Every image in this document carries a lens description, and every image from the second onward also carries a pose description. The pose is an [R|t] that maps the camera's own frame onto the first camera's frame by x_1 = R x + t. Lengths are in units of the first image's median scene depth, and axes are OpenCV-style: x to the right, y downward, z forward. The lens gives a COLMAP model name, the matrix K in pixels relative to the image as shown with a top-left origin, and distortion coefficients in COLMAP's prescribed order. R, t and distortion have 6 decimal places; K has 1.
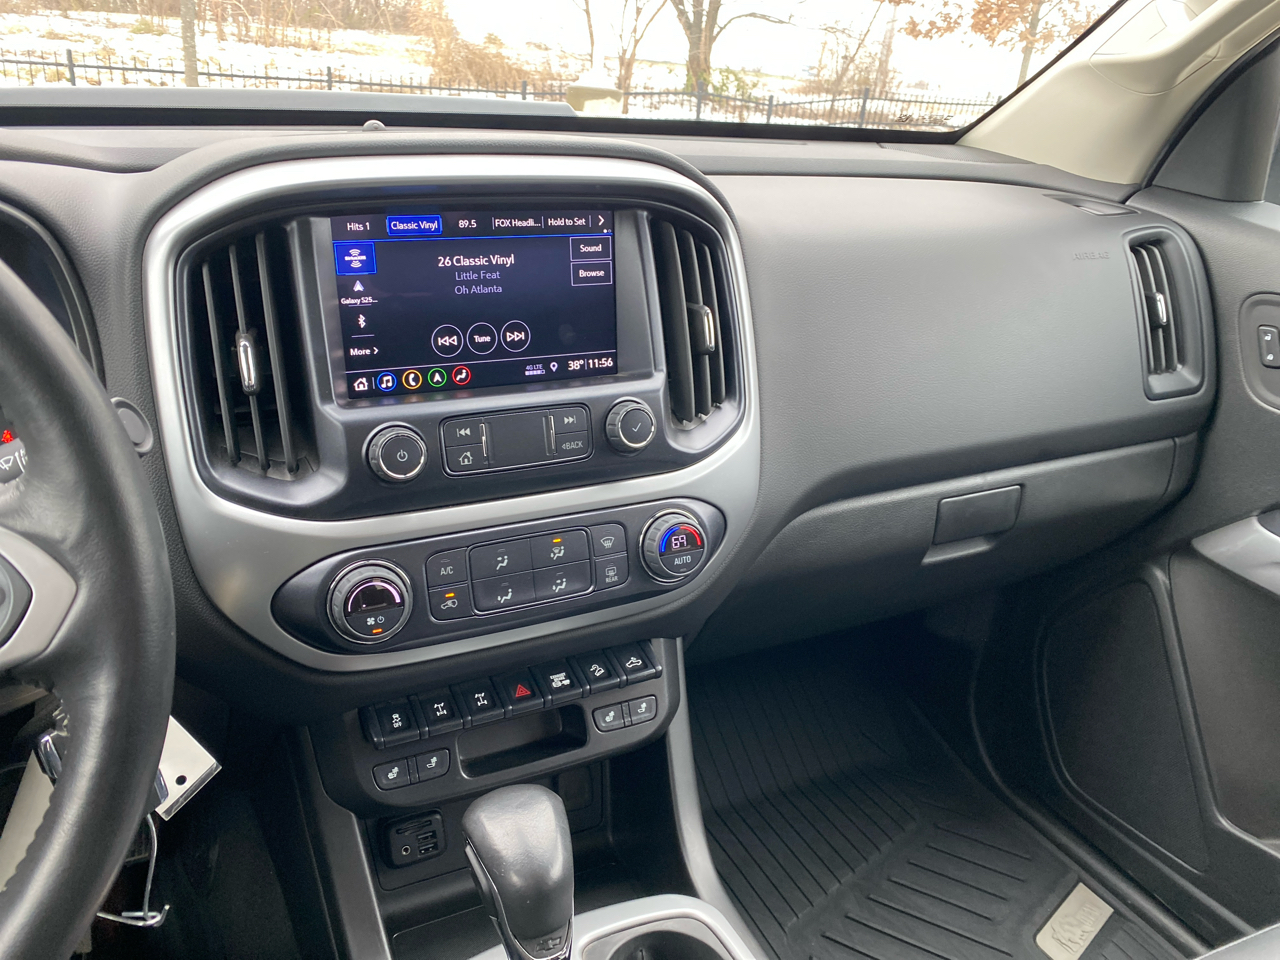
lens RADIAL K [[964.5, 0, 640.0], [0, 964.5, 480.0], [0, 0, 1]] dist [0.027454, -0.031978]
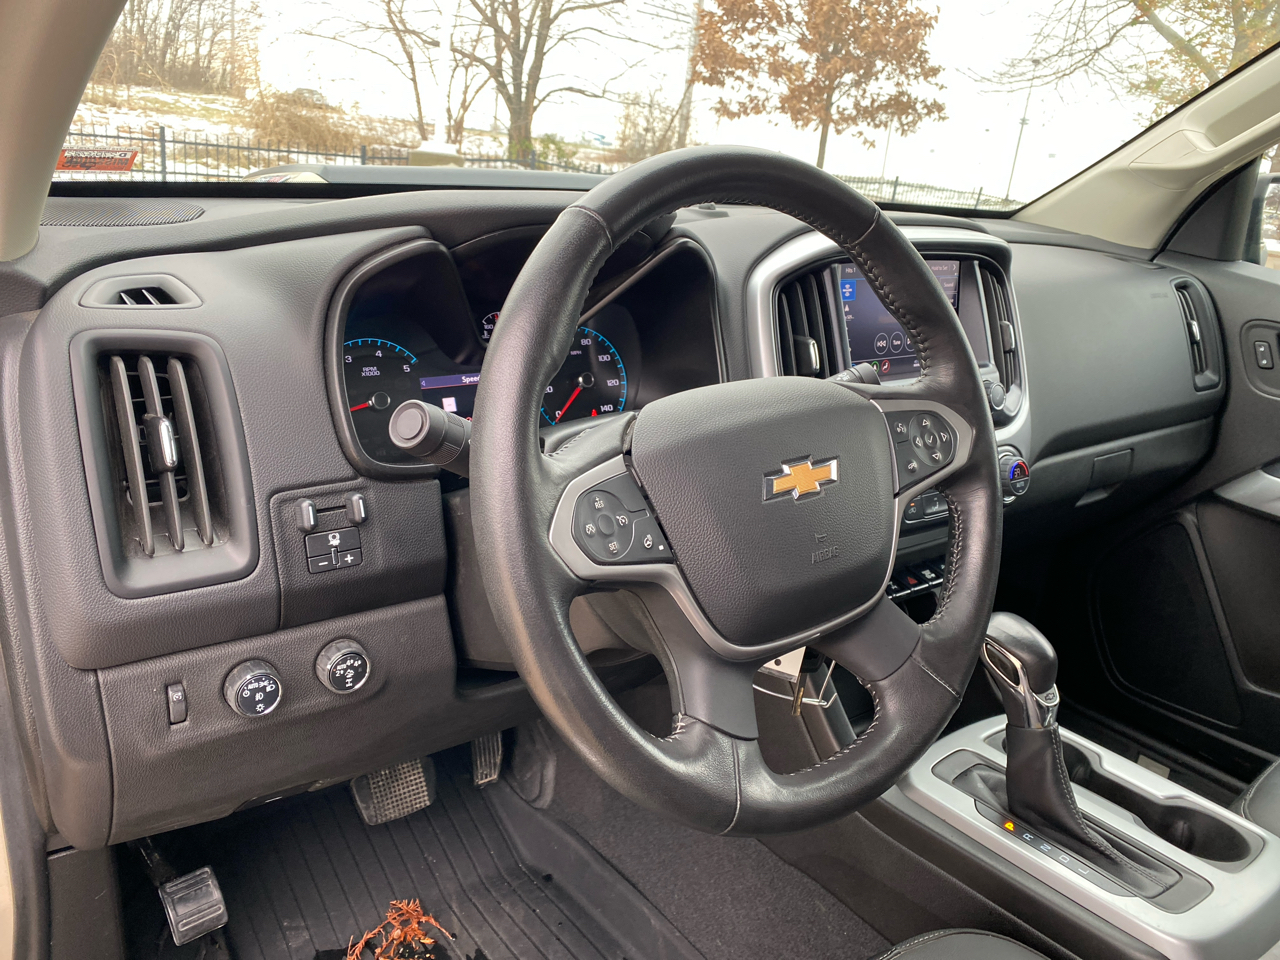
lens RADIAL K [[969.3, 0, 639.8], [0, 969.3, 465.7], [0, 0, 1]] dist [0.003727, -0.002669]
pose [[0.981773, -0.034180, 0.186957, -0.540071], [0.048096, 0.996358, -0.070415, 0.086118], [-0.183869, 0.078123, 0.979841, -0.262589]]
